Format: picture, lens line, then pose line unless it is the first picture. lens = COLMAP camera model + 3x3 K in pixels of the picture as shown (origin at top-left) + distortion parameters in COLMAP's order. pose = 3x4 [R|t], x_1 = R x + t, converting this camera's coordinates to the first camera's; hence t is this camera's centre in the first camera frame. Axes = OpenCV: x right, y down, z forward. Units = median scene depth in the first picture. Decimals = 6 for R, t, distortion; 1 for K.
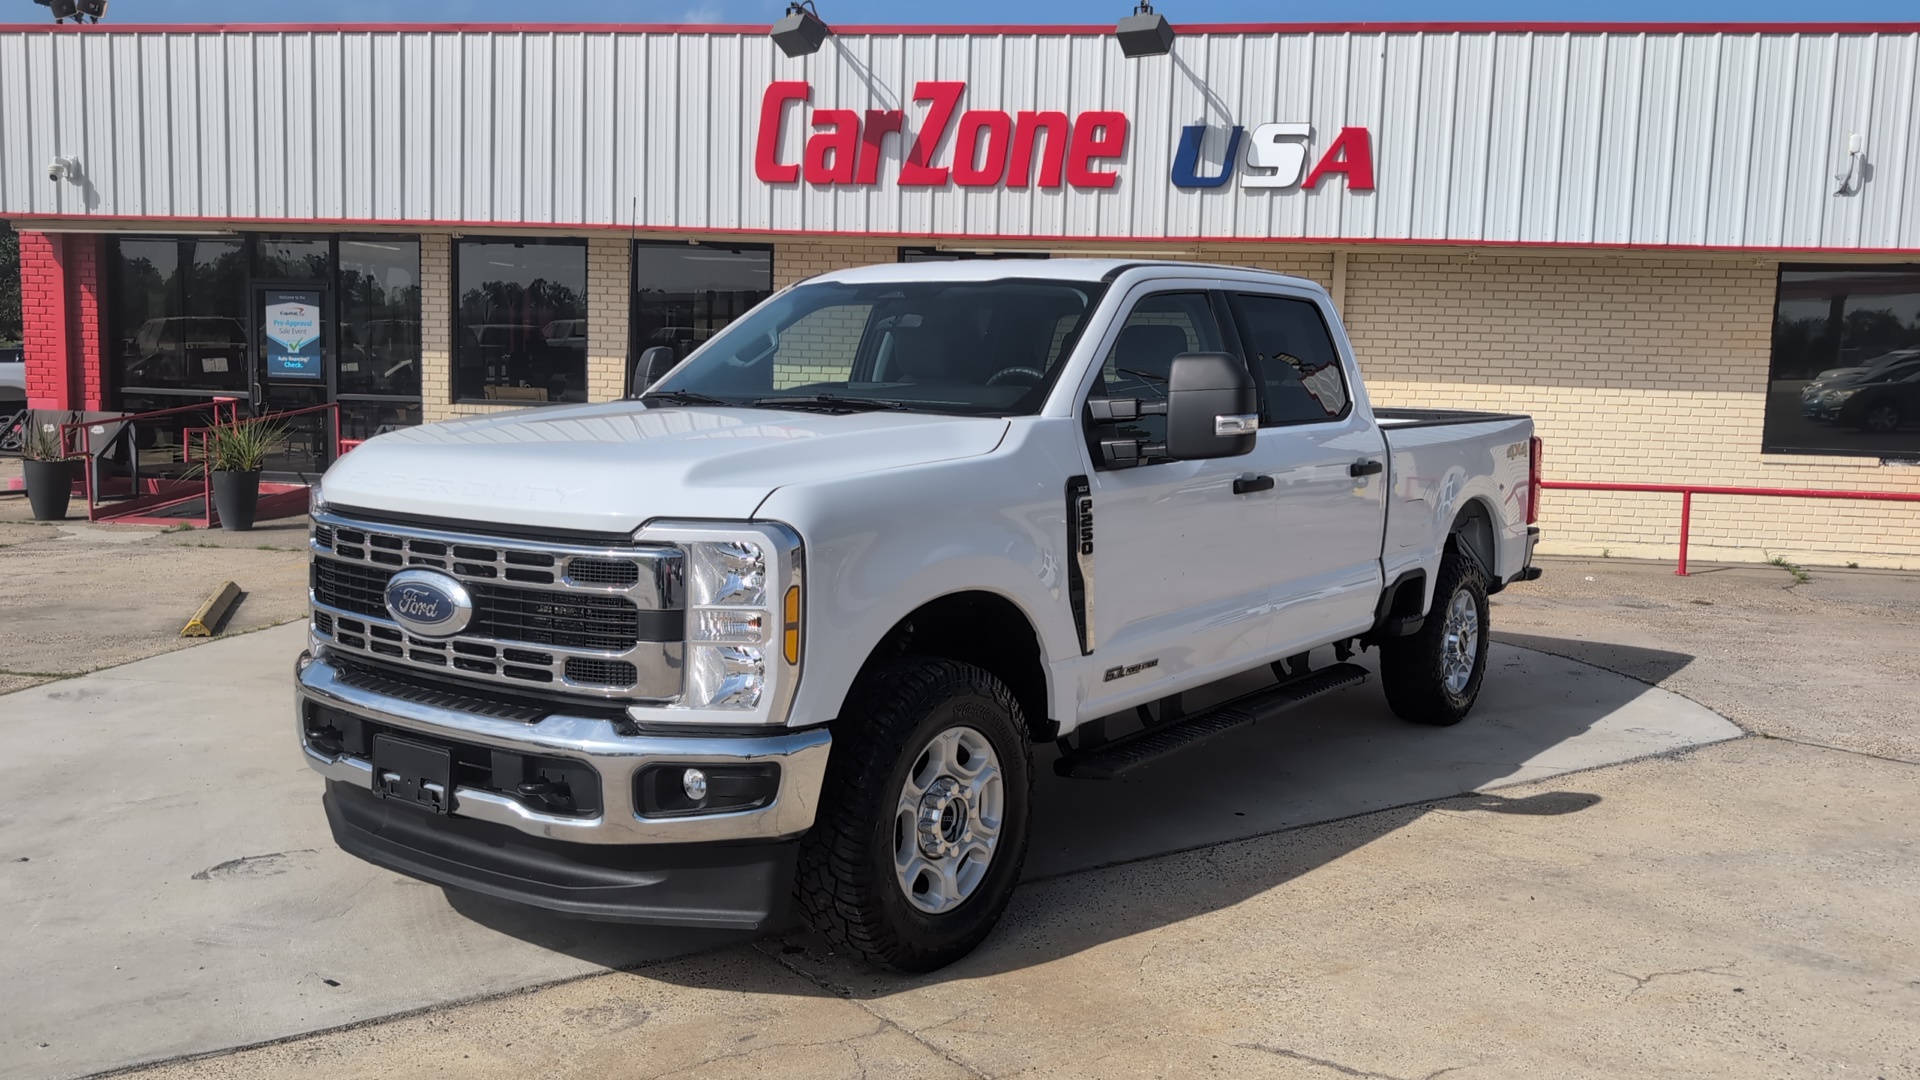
lens RADIAL K [[1610.8, 0, 969.9], [0, 1610.8, 548.5], [0, 0, 1]] dist [0.027760, -0.046733]
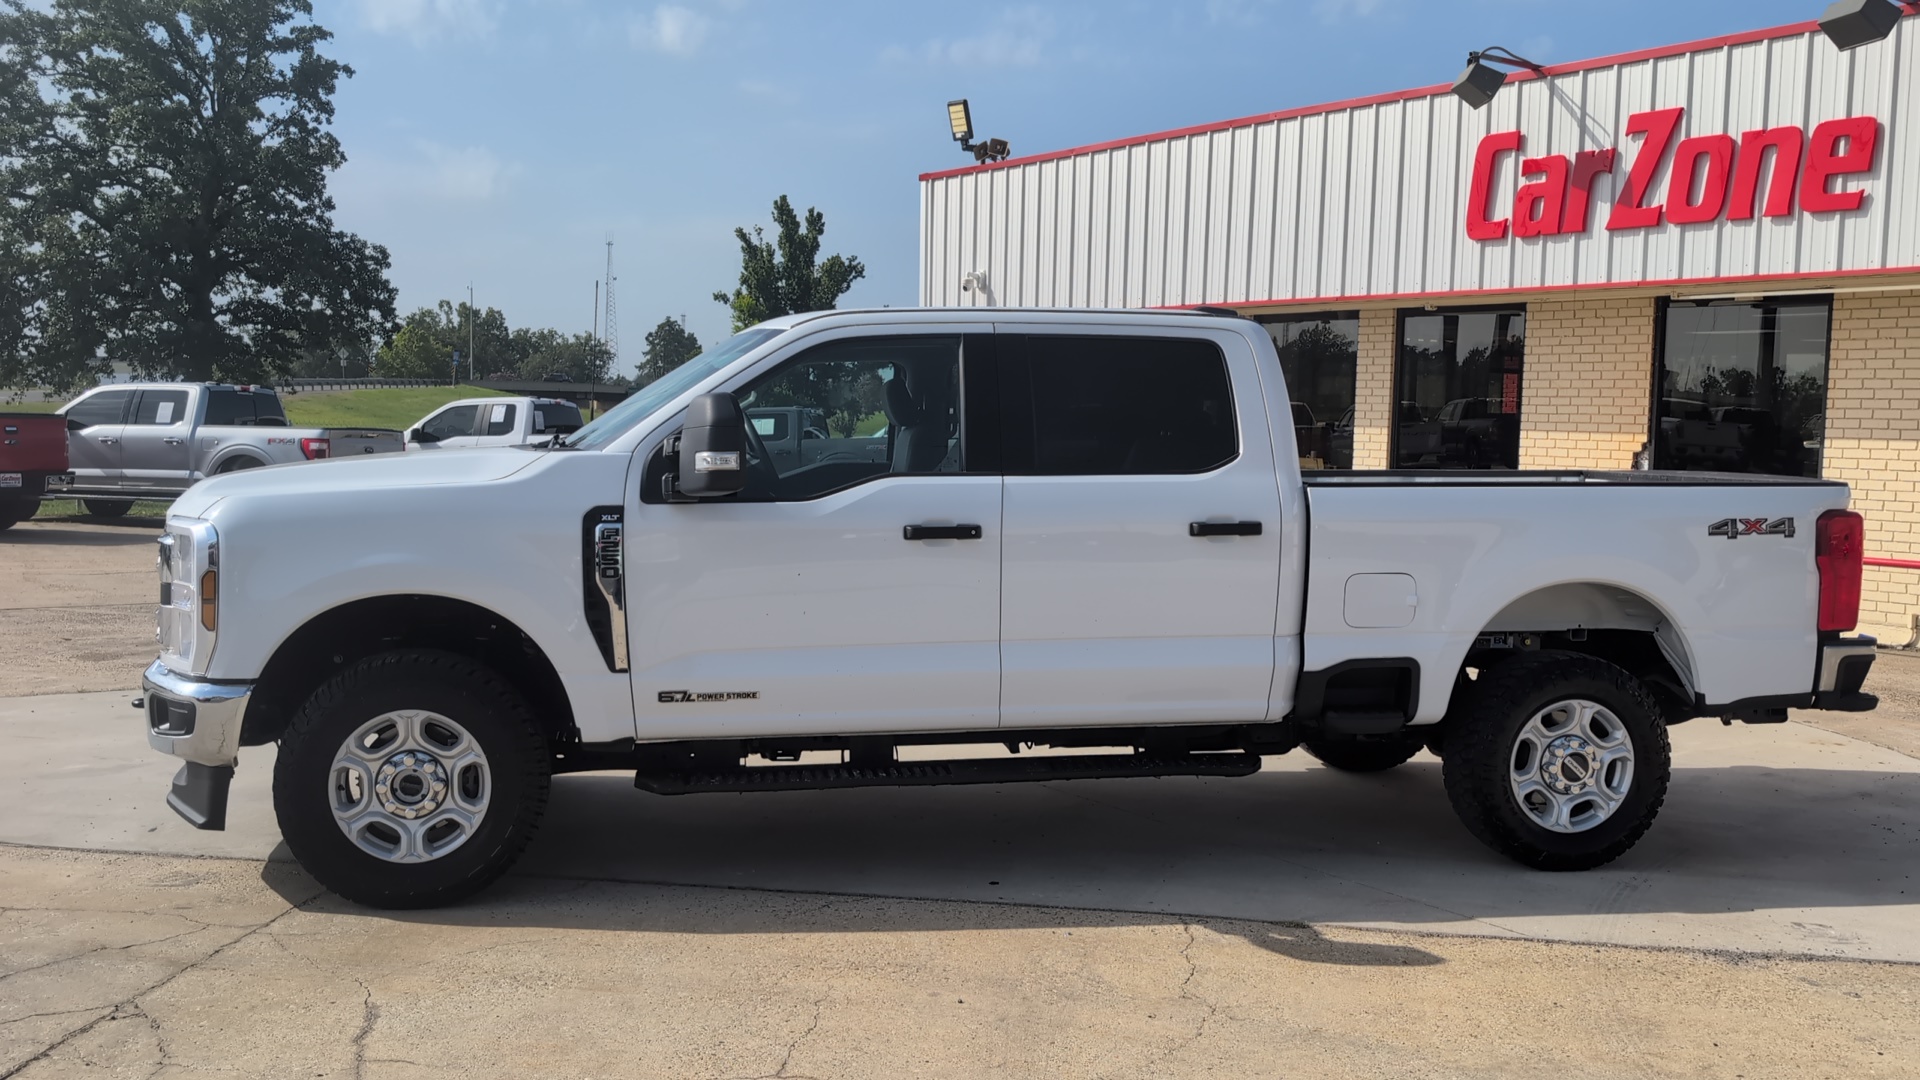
lens RADIAL K [[1610.8, 0, 960.5], [0, 1610.8, 548.6], [0, 0, 1]] dist [0.027760, -0.046733]
pose [[0.725422, 0.042621, -0.686984, 0.346215], [-0.077777, 0.996764, -0.020289, -0.004187], [0.683896, 0.068150, 0.726390, 0.126710]]
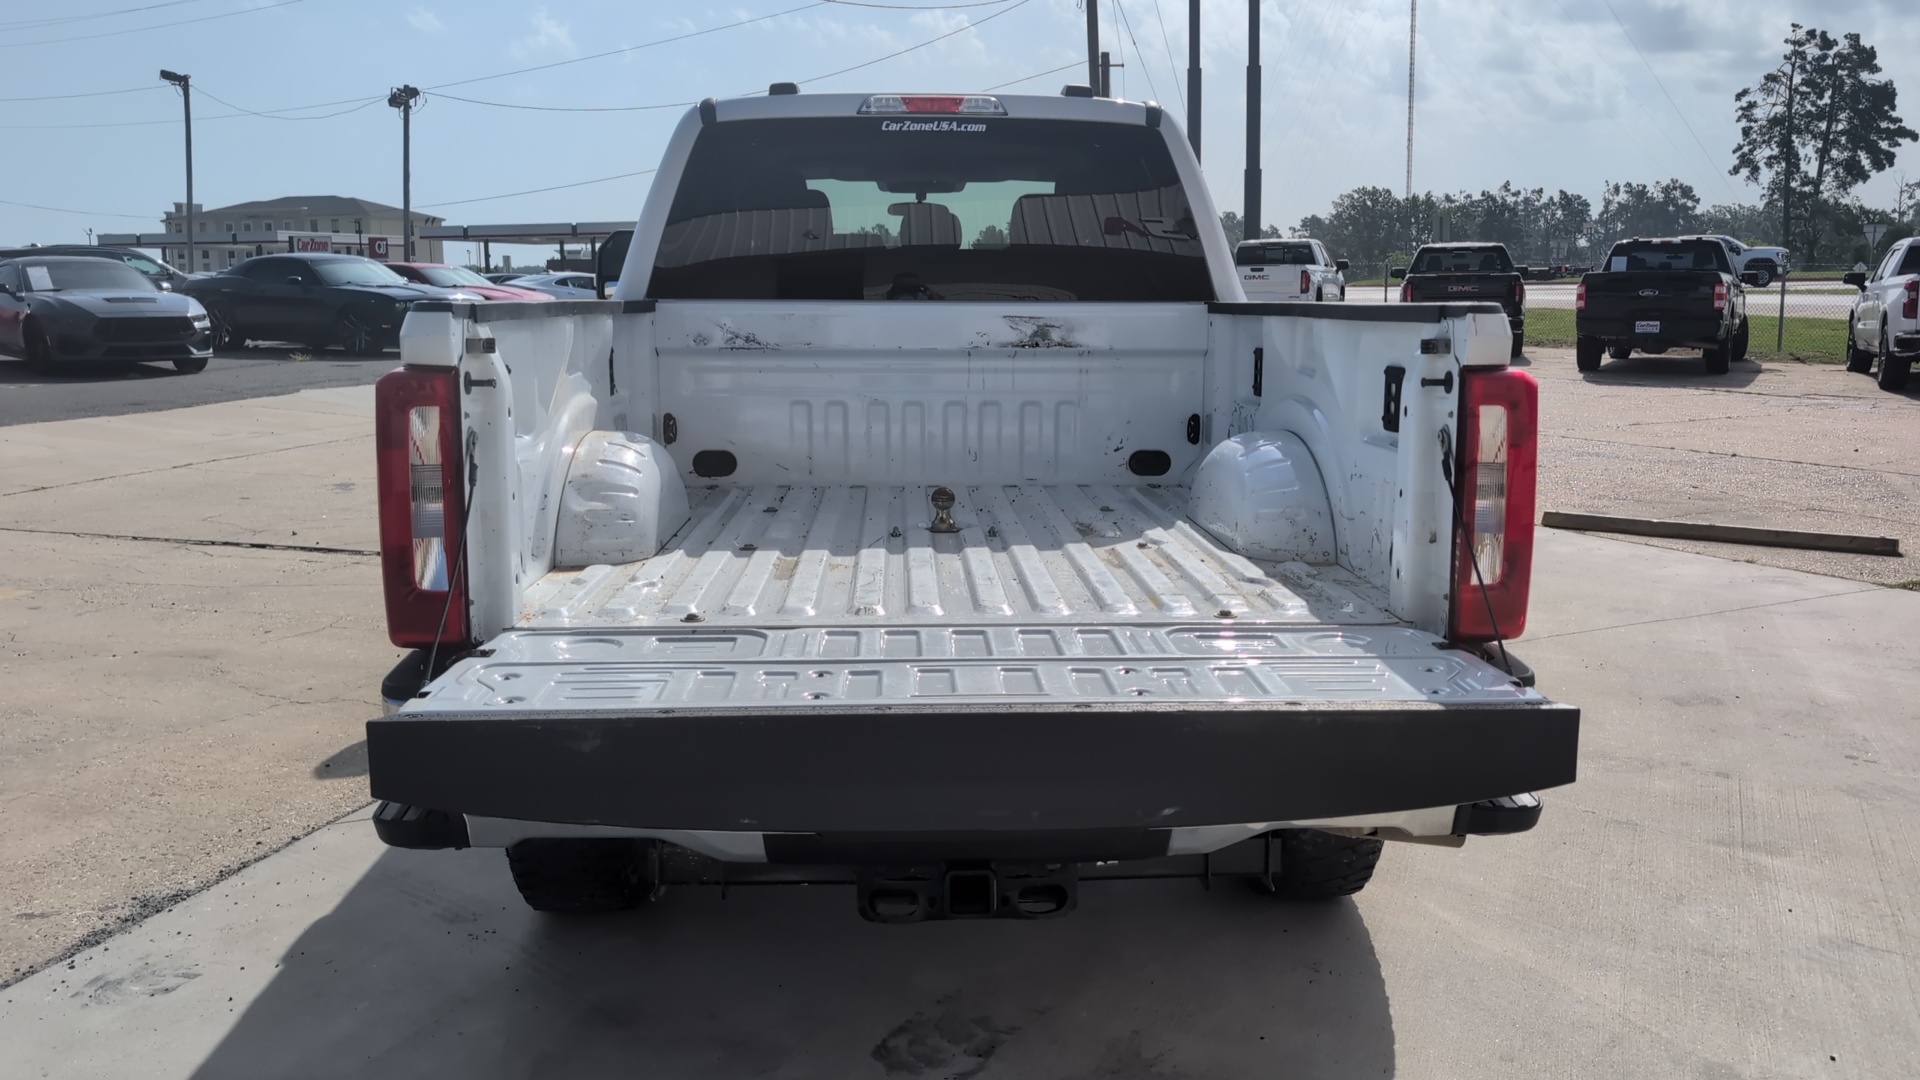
lens RADIAL K [[1610.8, 0, 958.3], [0, 1610.8, 554.2], [0, 0, 1]] dist [0.027760, -0.046733]
pose [[-0.786476, 0.080741, -0.612320, 0.283328], [-0.082877, 0.968655, 0.234177, -0.072162], [0.612035, 0.234922, -0.755133, 0.812485]]
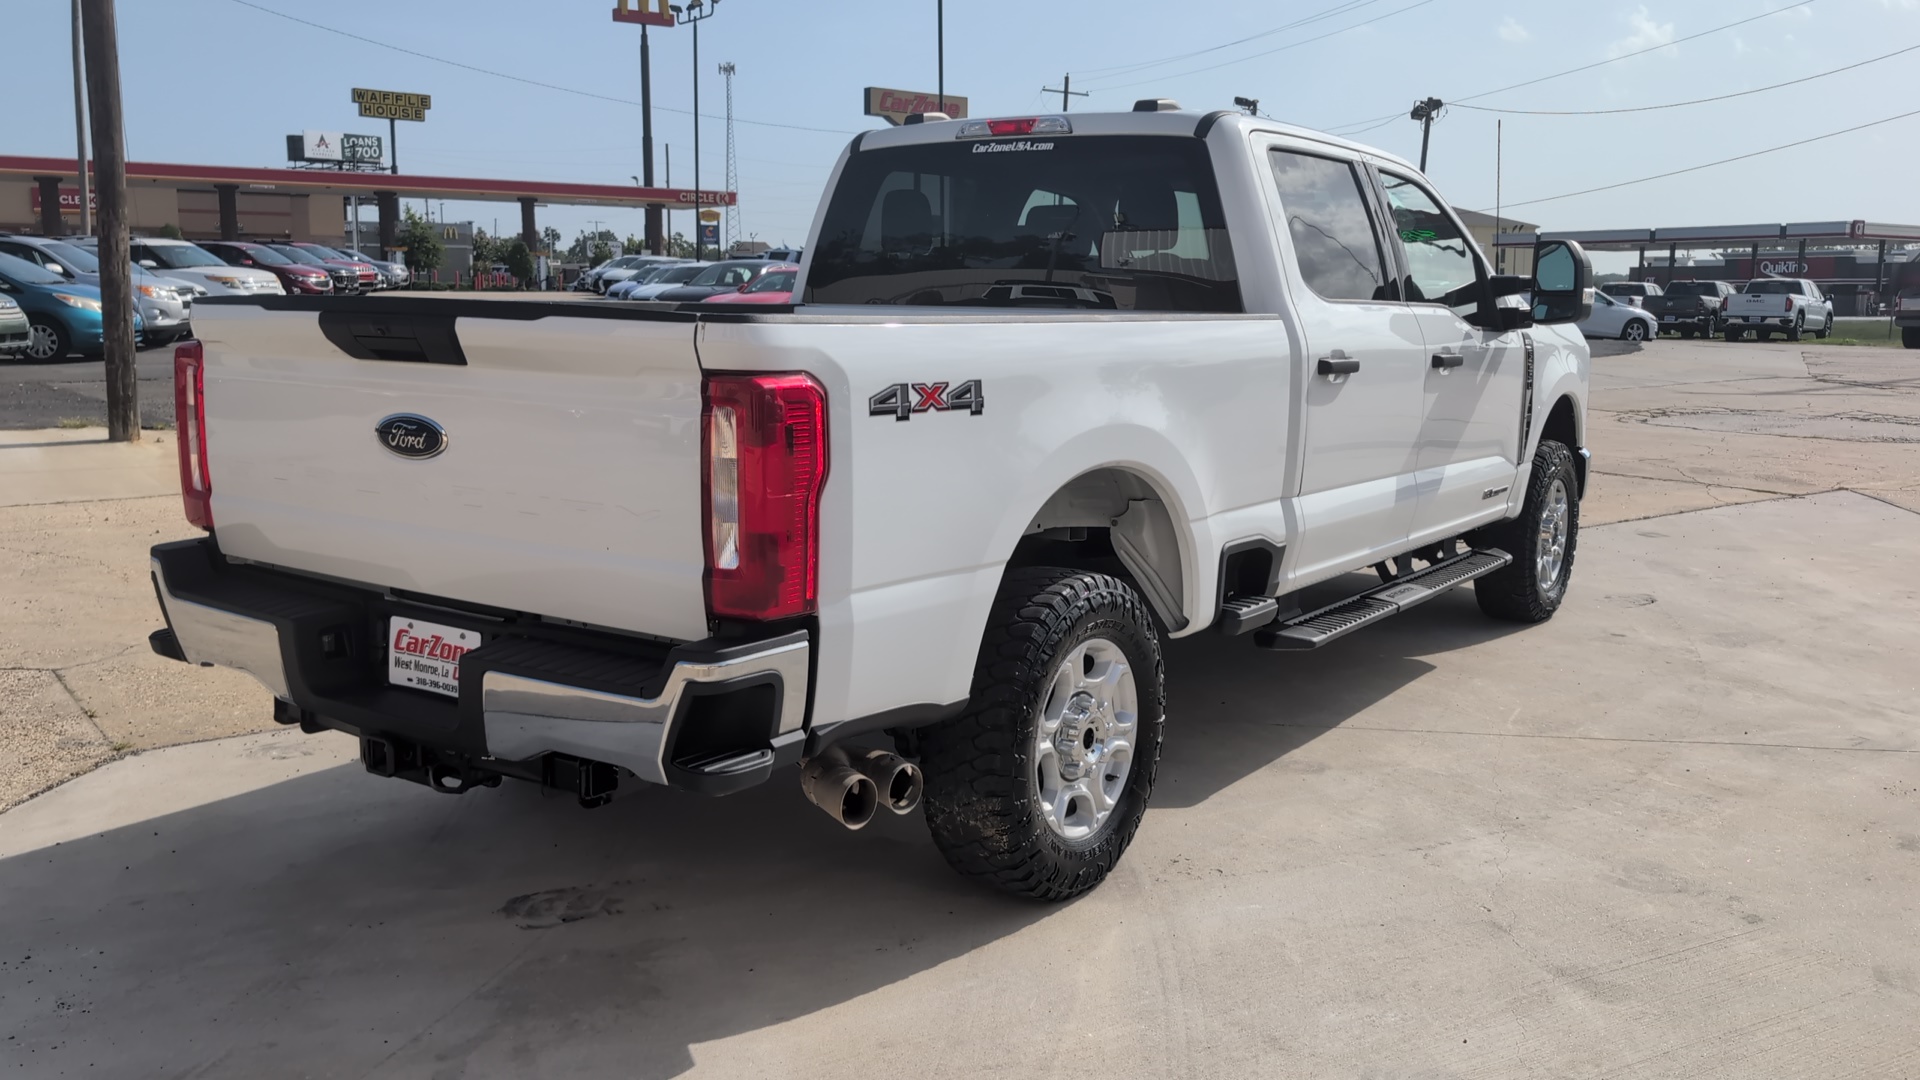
lens RADIAL K [[1610.8, 0, 964.9], [0, 1610.8, 558.8], [0, 0, 1]] dist [0.027760, -0.046733]
pose [[-0.999317, -0.029977, -0.021620, 0.081655], [-0.034723, 0.961874, 0.271279, -0.089075], [0.012663, 0.271844, -0.962258, 0.913501]]
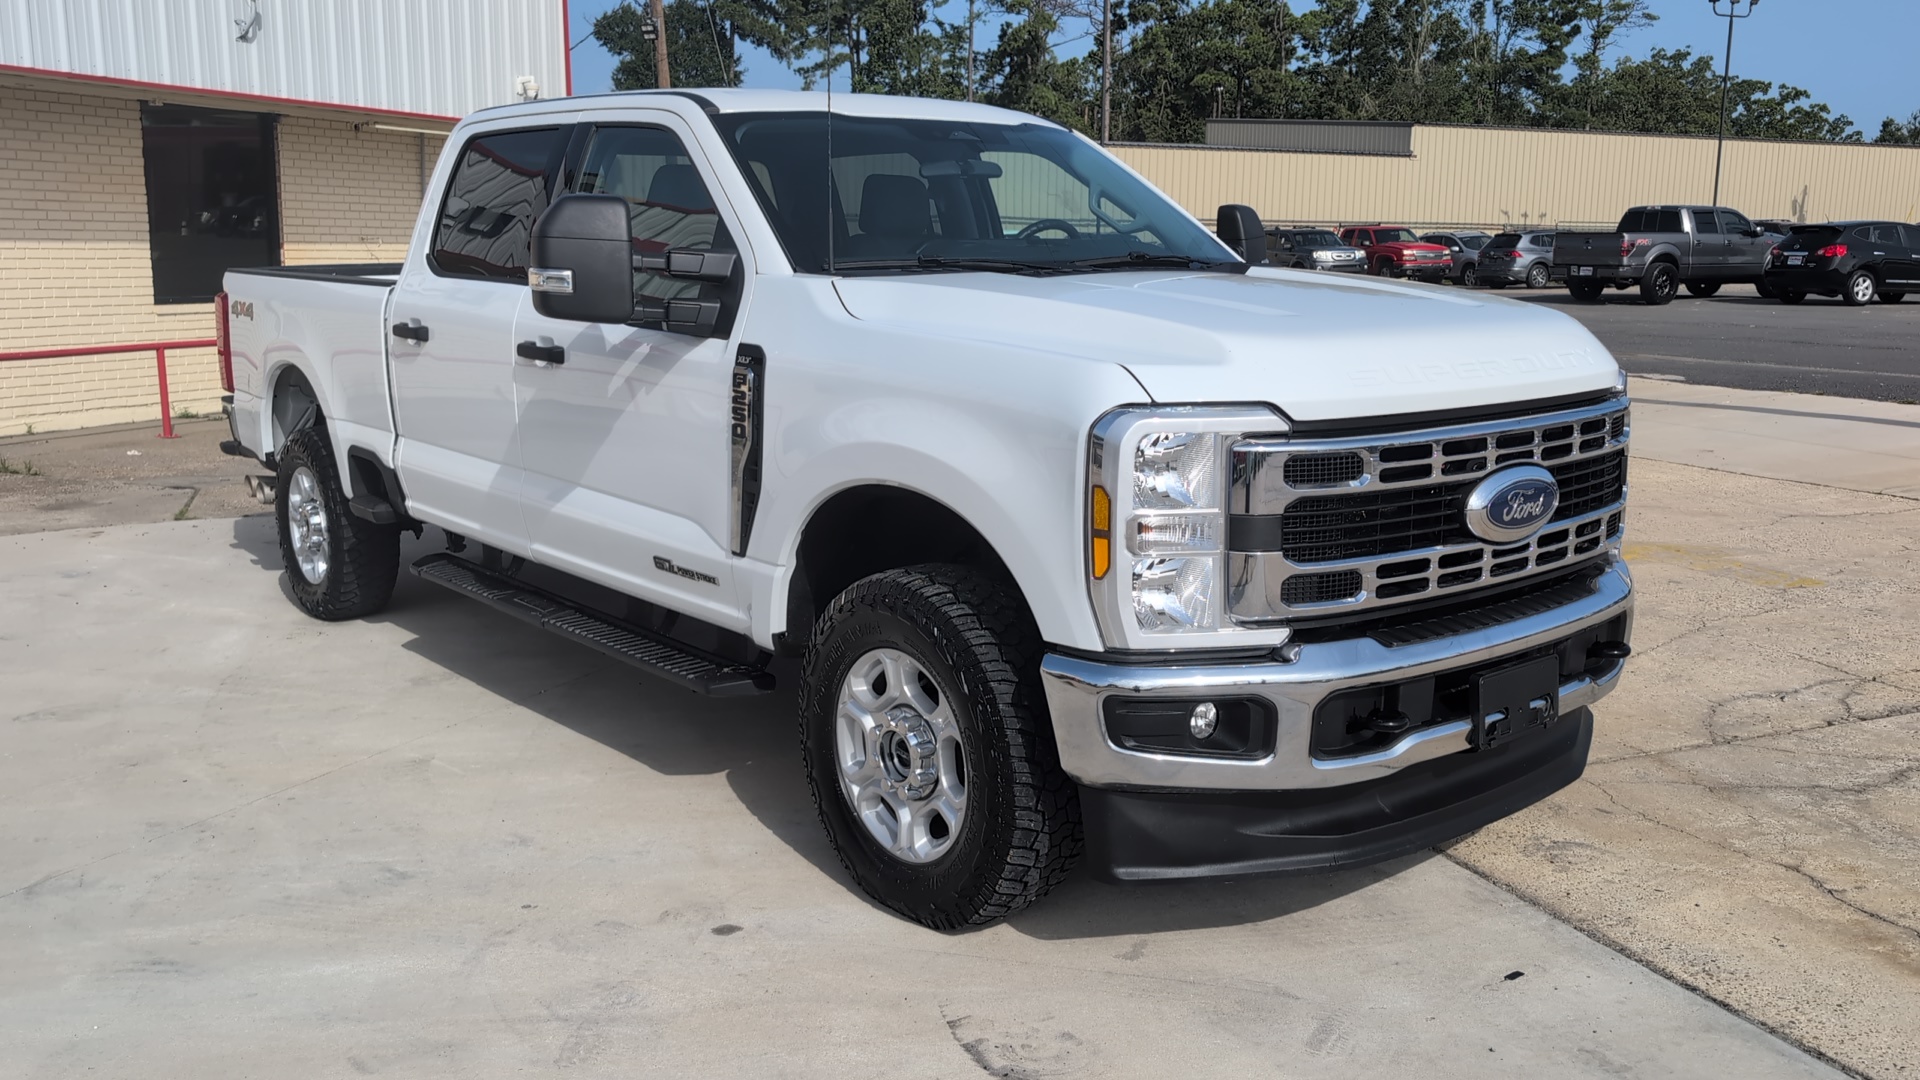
lens RADIAL K [[1610.8, 0, 969.4], [0, 1610.8, 543.6], [0, 0, 1]] dist [0.027760, -0.046733]
pose [[0.246366, -0.199136, 0.948498, -0.368512], [0.111288, 0.978003, 0.176424, -0.039017], [-0.962766, 0.062092, 0.263108, 0.315652]]
